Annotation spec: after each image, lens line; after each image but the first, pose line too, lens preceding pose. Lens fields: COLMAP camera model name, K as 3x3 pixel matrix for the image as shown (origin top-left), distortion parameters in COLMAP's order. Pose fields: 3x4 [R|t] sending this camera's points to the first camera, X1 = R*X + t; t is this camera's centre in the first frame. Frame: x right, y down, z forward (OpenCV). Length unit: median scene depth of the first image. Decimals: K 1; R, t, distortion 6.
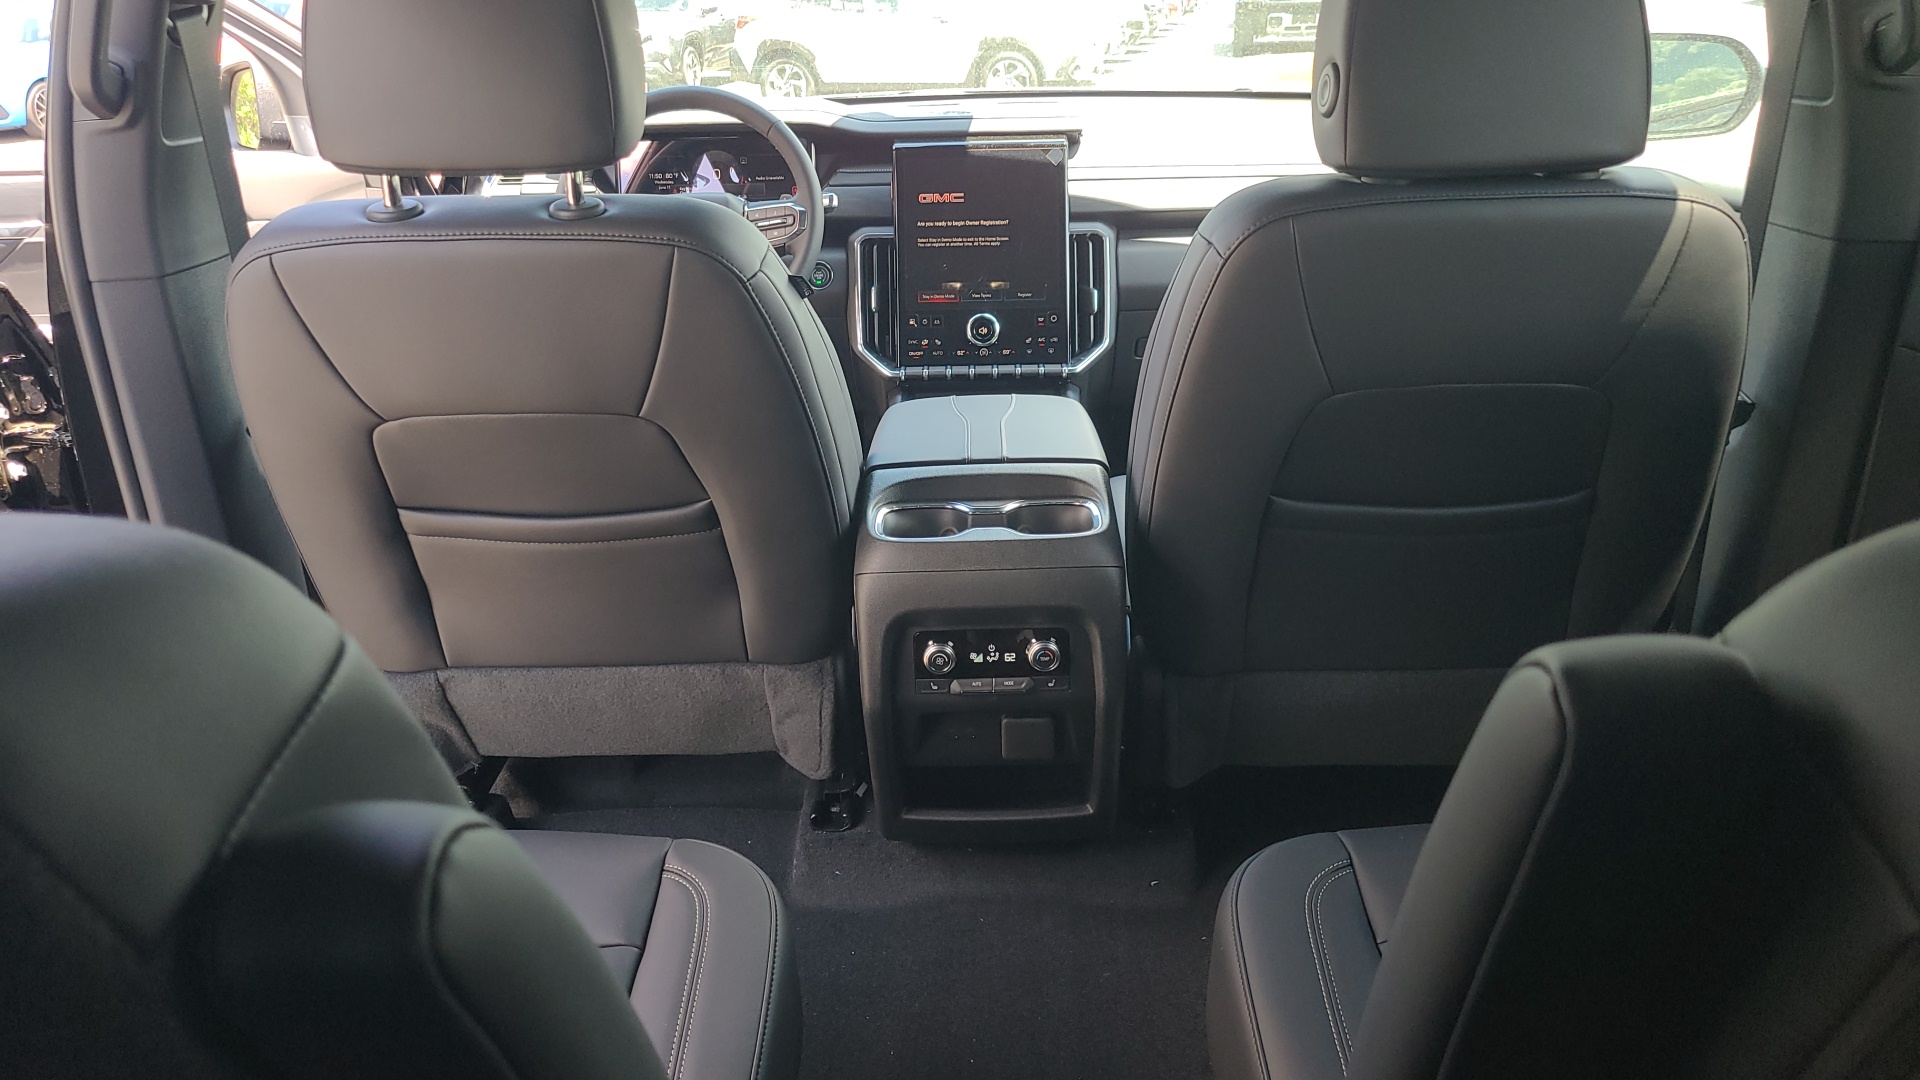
lens RADIAL K [[1482.1, 0, 939.5], [0, 1482.1, 541.0], [0, 0, 1]] dist [0.019346, -0.005216]
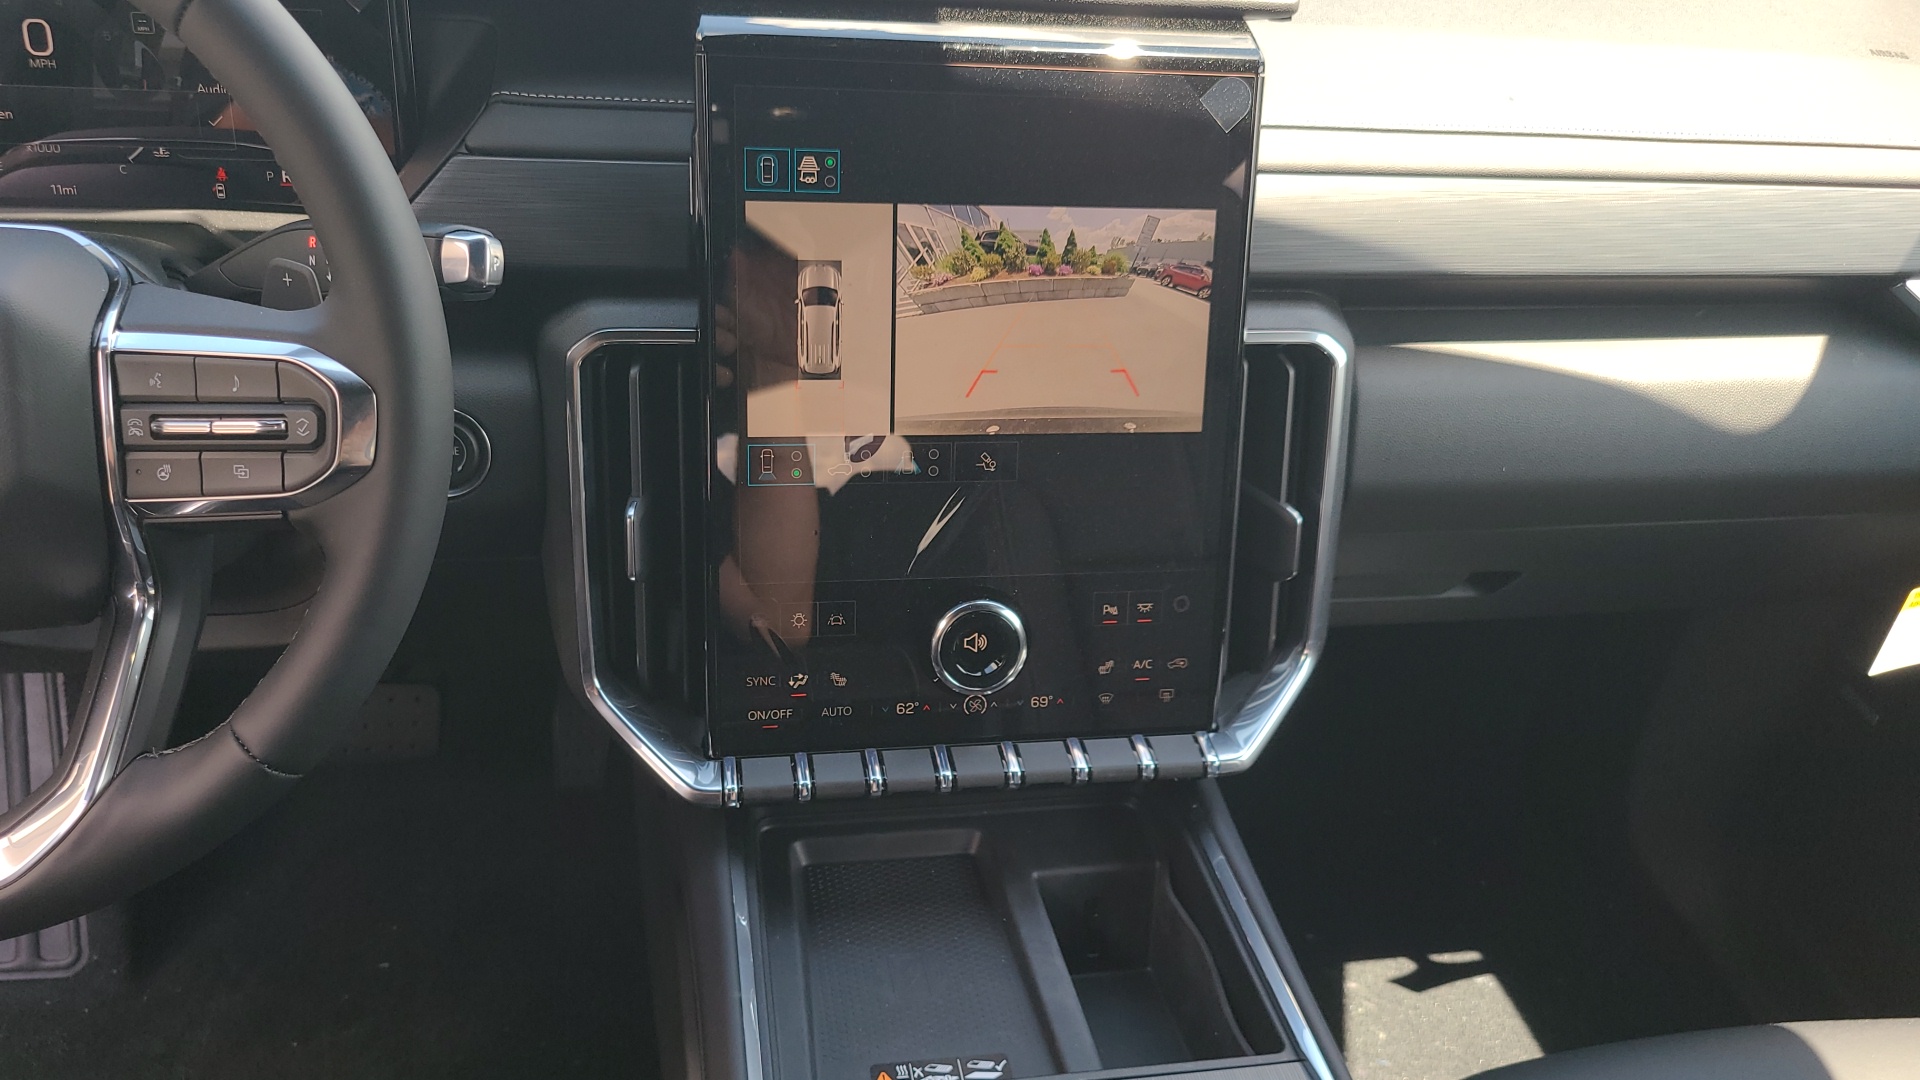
lens RADIAL K [[1482.1, 0, 939.5], [0, 1482.1, 541.0], [0, 0, 1]] dist [0.019346, -0.005216]
pose [[0.975342, -0.013320, 0.220298, -0.050058], [-0.039413, 0.971619, 0.233245, -0.238408], [-0.217153, -0.236176, 0.947135, 0.692267]]
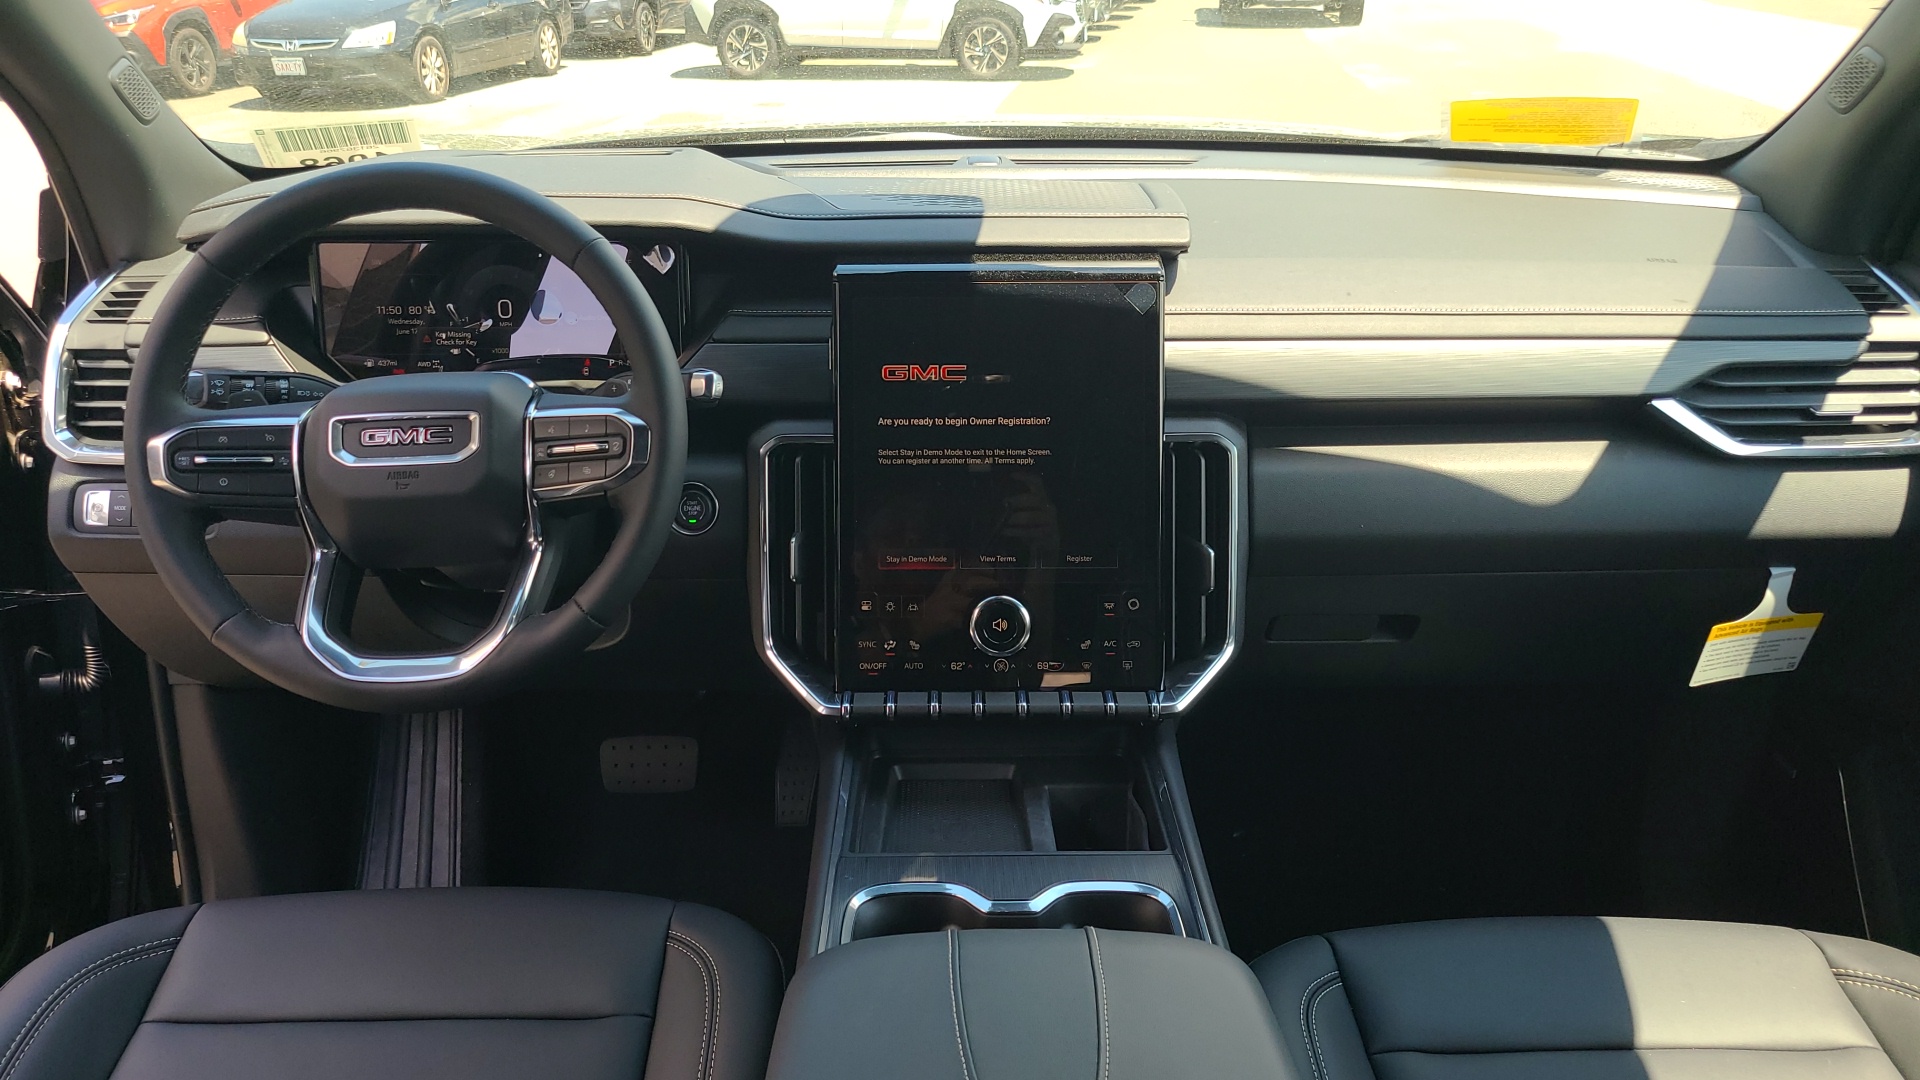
lens RADIAL K [[1482.1, 0, 939.5], [0, 1482.1, 541.0], [0, 0, 1]] dist [0.019346, -0.005216]
pose [[0.999634, 0.012556, 0.023947, -0.005121], [-0.013180, 0.999574, 0.026045, -0.184108], [-0.023610, -0.026351, 0.999374, 0.470069]]
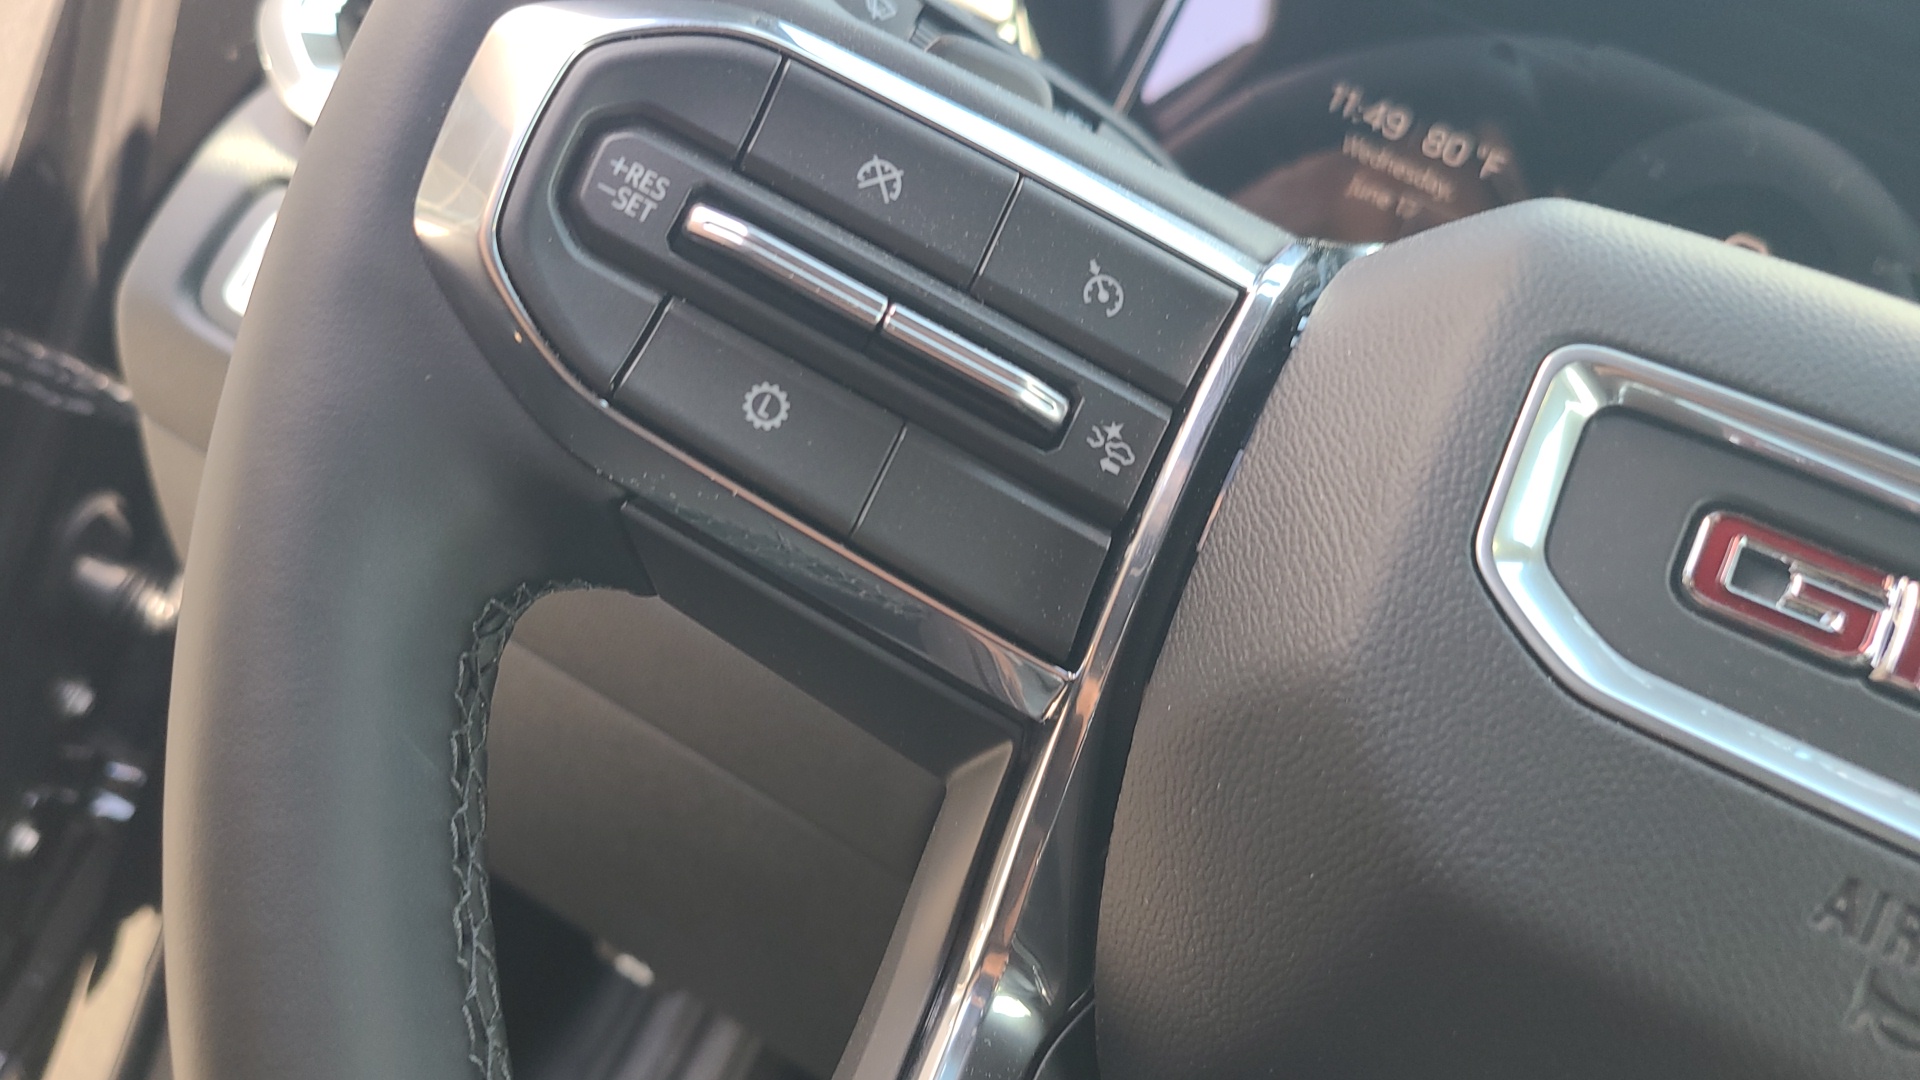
lens RADIAL K [[1526.2, 0, 904.6], [0, 1526.2, 481.4], [0, 0, 1]] dist [0.006769, -0.005957]
pose [[0.867177, 0.462218, -0.185362, -0.190735], [-0.476685, 0.878149, -0.040320, -0.184103], [0.144139, 0.123324, 0.981843, 0.855748]]
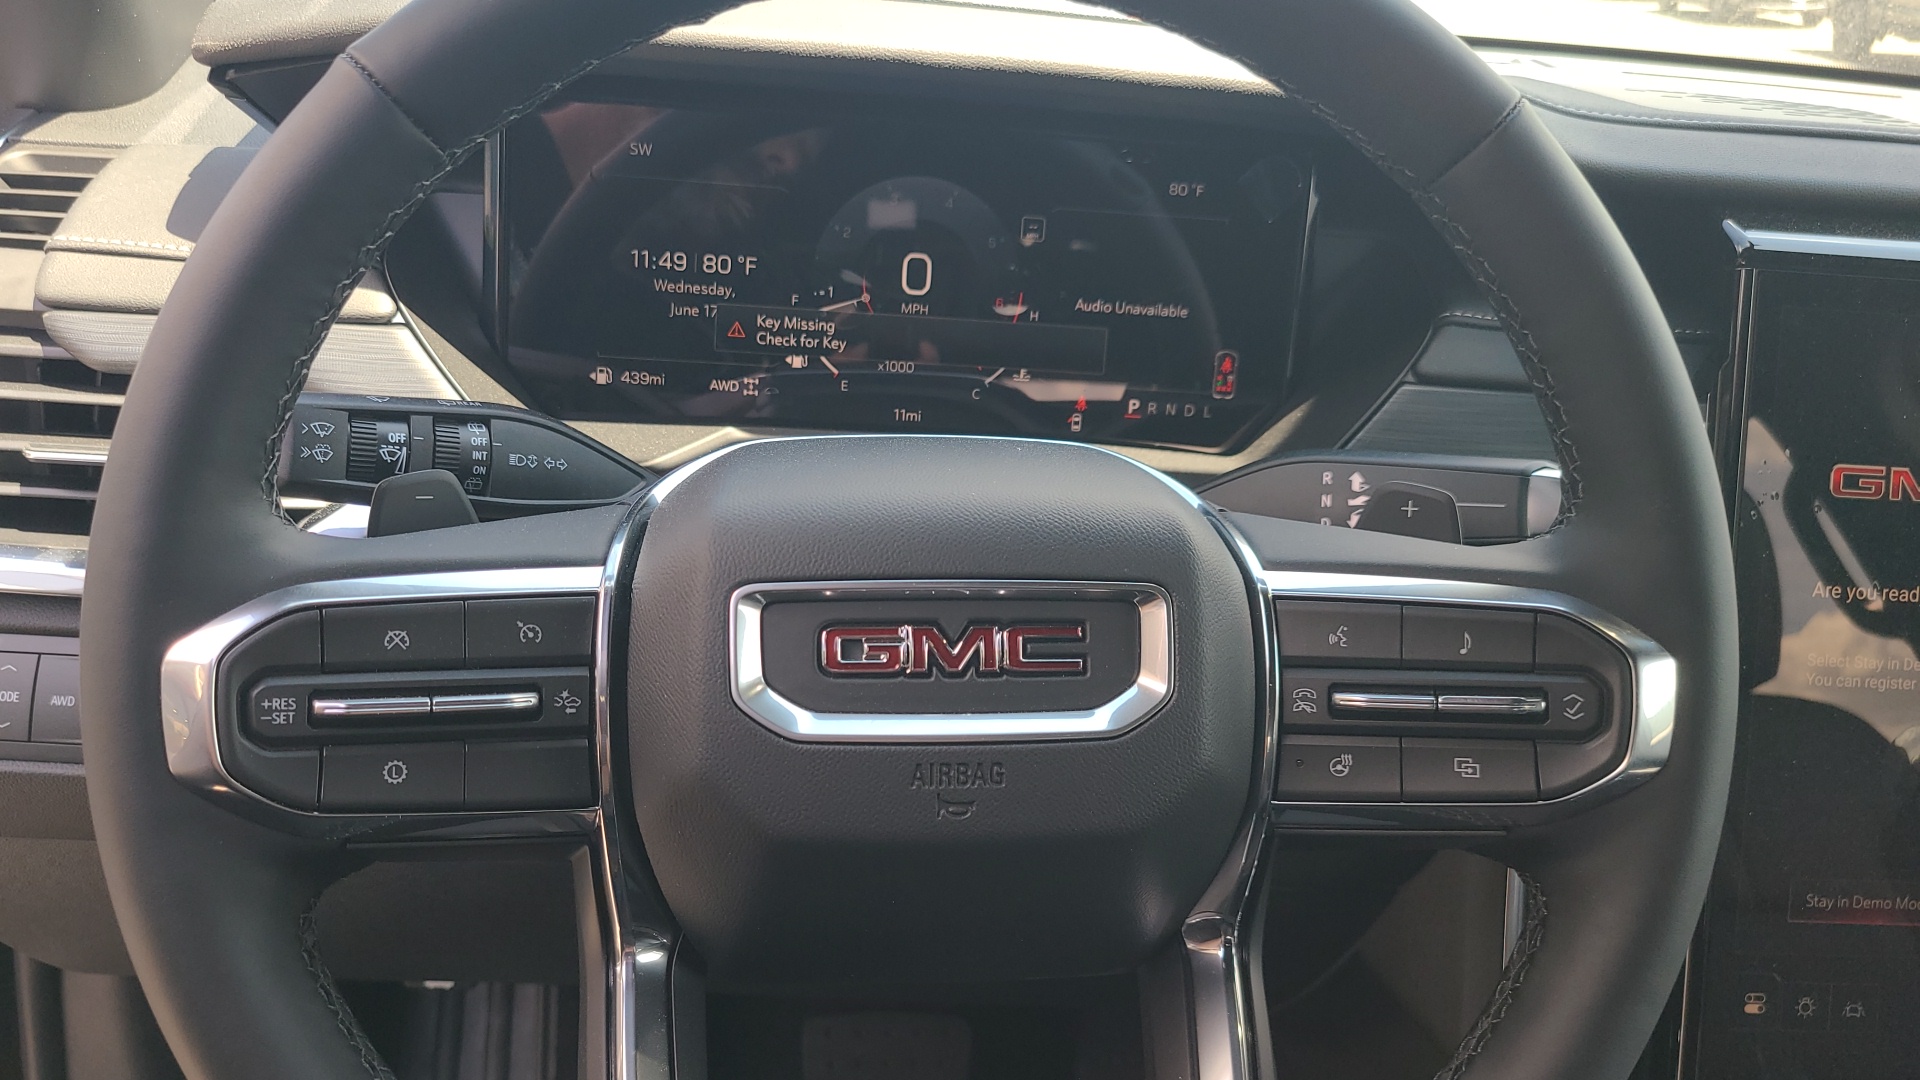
lens RADIAL K [[1481.8, 0, 924.7], [0, 1481.8, 529.6], [0, 0, 1]] dist [0.006710, -0.000117]
pose [[0.990639, 0.064606, 0.120249, -0.179818], [-0.068787, 0.997151, 0.030947, -0.218902], [-0.117907, -0.038929, 0.992261, 0.778446]]
